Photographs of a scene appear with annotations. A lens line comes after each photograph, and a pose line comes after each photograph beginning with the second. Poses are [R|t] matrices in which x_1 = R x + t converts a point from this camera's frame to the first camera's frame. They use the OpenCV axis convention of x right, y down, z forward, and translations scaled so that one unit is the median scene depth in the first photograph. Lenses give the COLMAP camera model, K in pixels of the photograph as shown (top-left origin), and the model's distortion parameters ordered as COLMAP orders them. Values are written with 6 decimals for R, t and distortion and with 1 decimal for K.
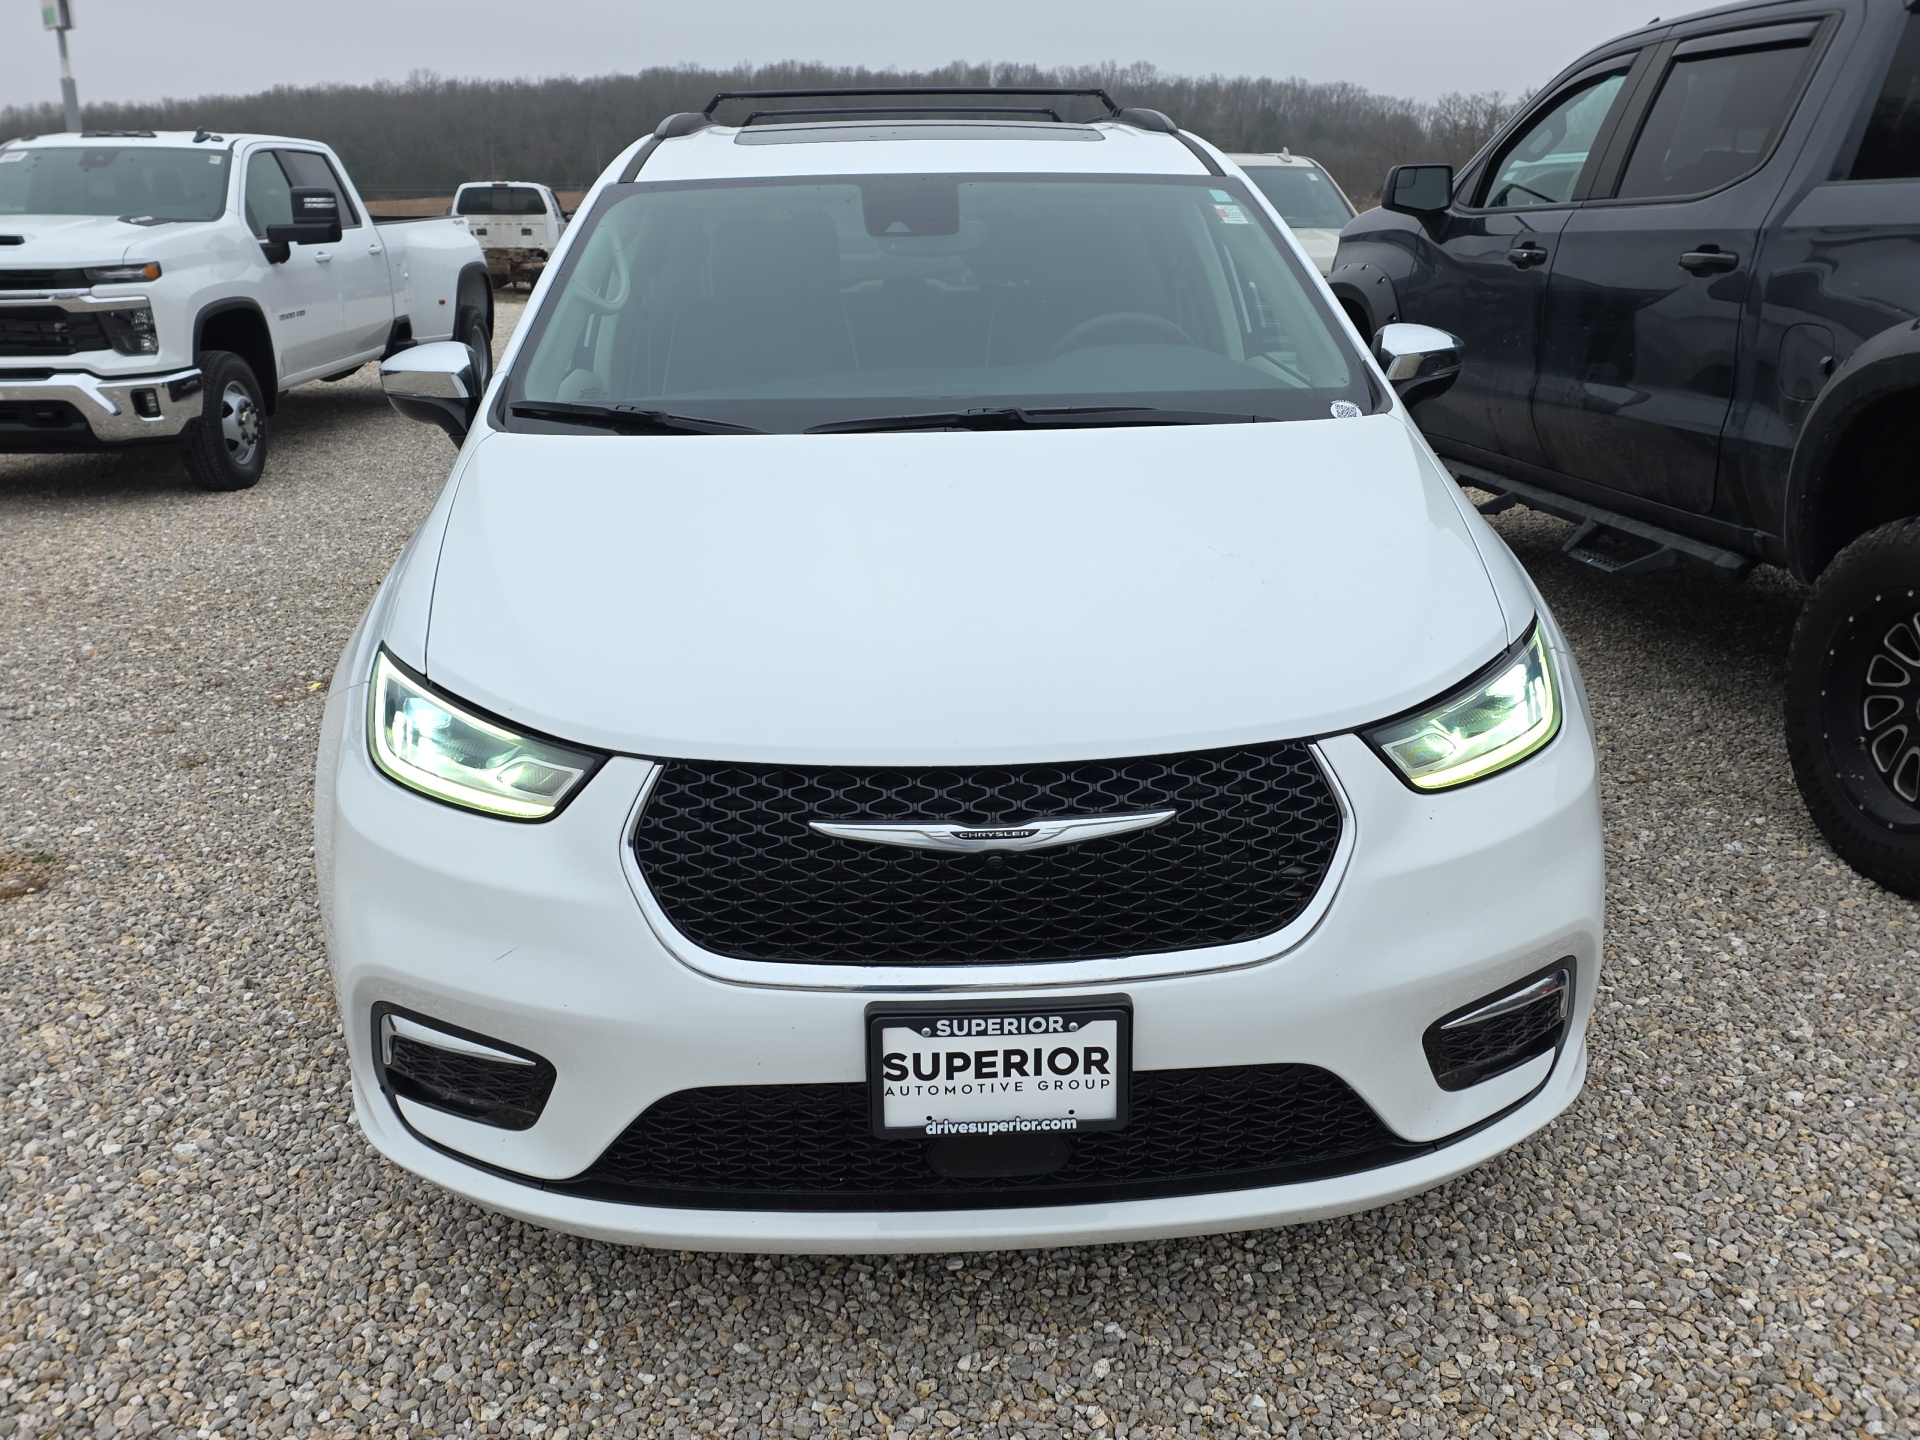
lens RADIAL K [[1587.7, 0, 980.8], [0, 1587.7, 718.5], [0, 0, 1]] dist [0.080383, -0.060619]
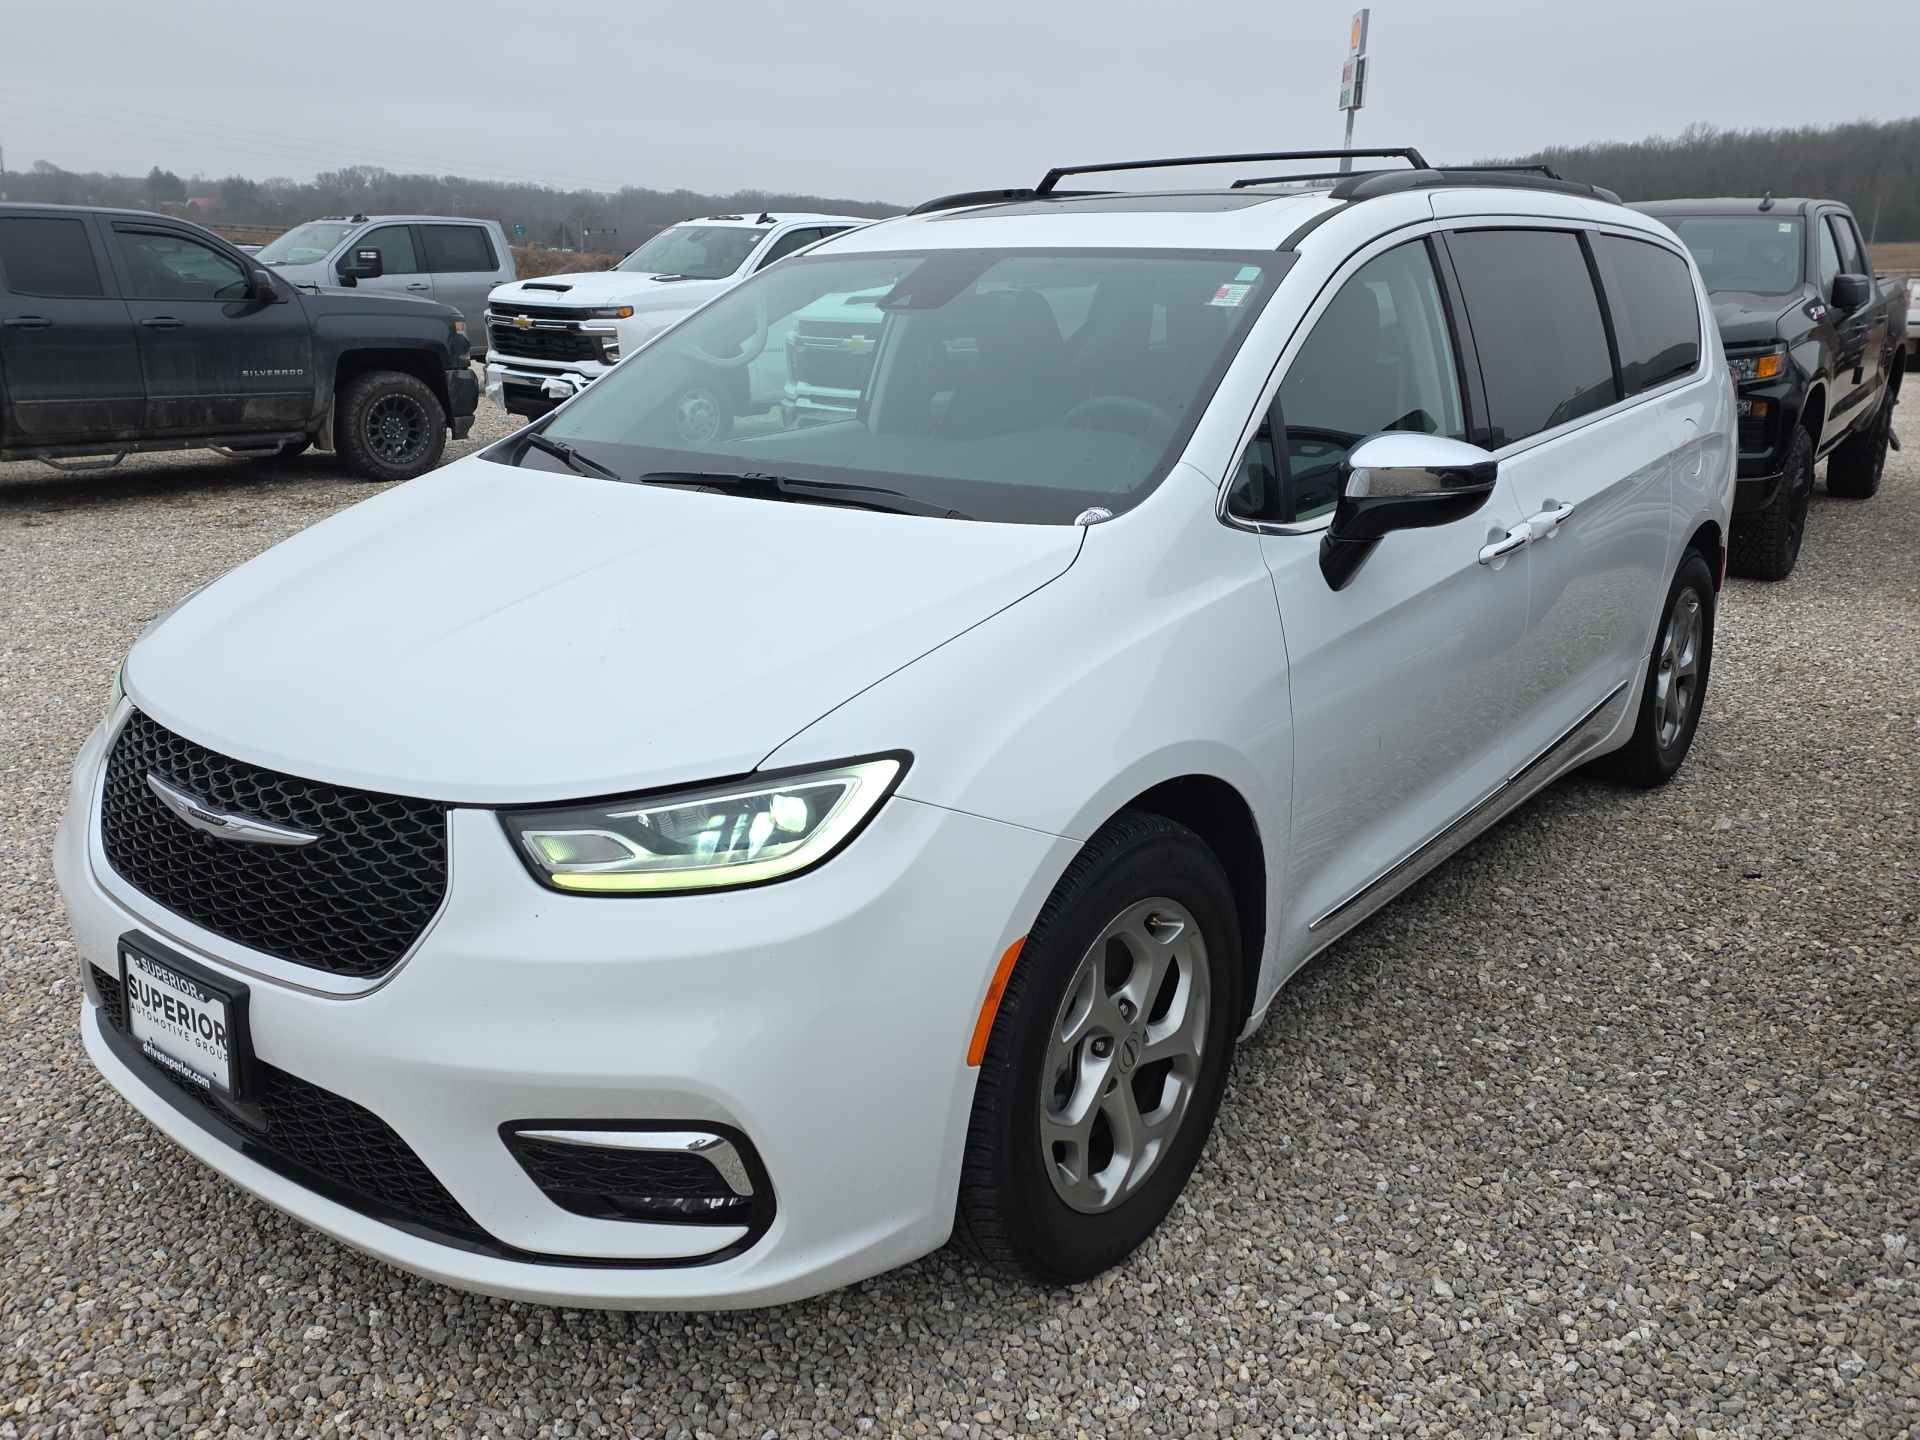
lens RADIAL K [[1587.7, 0, 962.1], [0, 1587.7, 719.5], [0, 0, 1]] dist [0.080383, -0.060619]
pose [[0.754104, 0.191130, -0.628328, 1.087283], [-0.210672, 0.976556, 0.044214, -0.154779], [0.622048, 0.099029, 0.776691, 0.404077]]
